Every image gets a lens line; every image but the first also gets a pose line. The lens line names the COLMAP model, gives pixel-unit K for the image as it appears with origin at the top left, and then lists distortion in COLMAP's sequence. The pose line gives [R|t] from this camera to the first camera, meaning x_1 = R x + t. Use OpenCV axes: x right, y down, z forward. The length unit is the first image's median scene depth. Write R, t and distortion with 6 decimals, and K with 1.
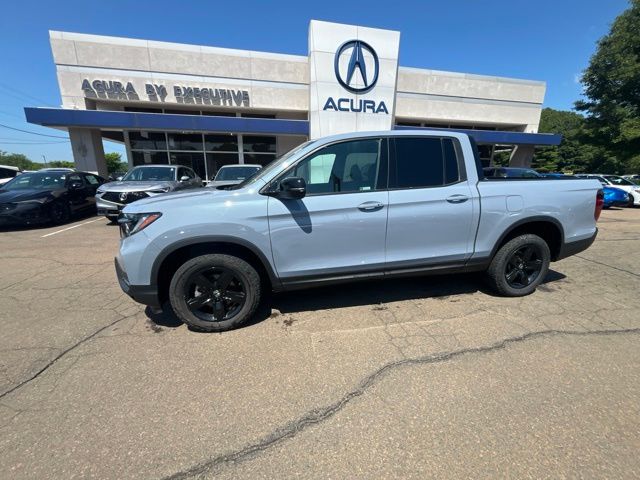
lens RADIAL K [[261.2, 0, 319.5], [0, 261.2, 239.7], [0, 0, 1]] dist [-0.002957, 0.000179]
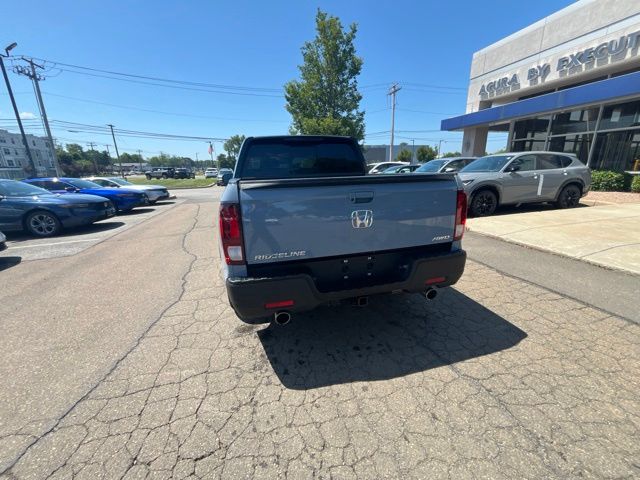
lens RADIAL K [[261.2, 0, 318.7], [0, 261.2, 239.4], [0, 0, 1]] dist [-0.002957, 0.000179]
pose [[0.050856, 0.258155, -0.964764, 0.370025], [-0.216912, 0.945809, 0.241649, -0.067445], [0.974866, 0.196979, 0.104097, 0.262804]]
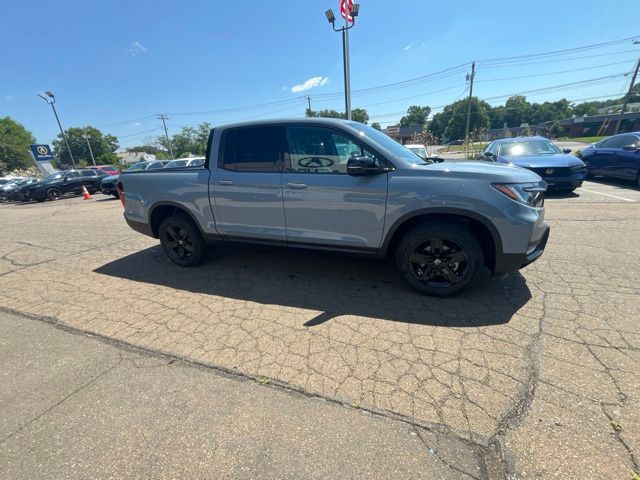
lens RADIAL K [[261.2, 0, 319.0], [0, 261.2, 238.9], [0, 0, 1]] dist [-0.002957, 0.000179]
pose [[-0.839539, -0.117808, 0.530372, -0.124091], [0.196477, 0.844303, 0.498547, -0.122537], [-0.506528, 0.522756, -0.685679, 0.472453]]
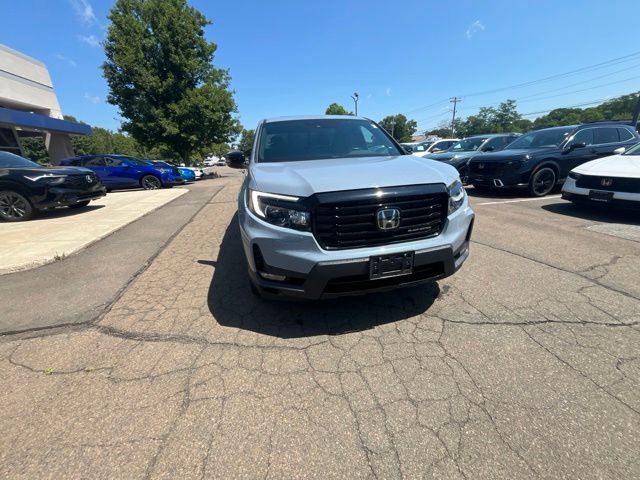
lens RADIAL K [[261.2, 0, 319.5], [0, 261.2, 239.3], [0, 0, 1]] dist [-0.002957, 0.000179]
pose [[-0.018664, -0.314227, 0.949164, -0.280981], [0.293037, 0.905921, 0.305673, -0.056127], [-0.955919, 0.283846, 0.075172, 0.244634]]
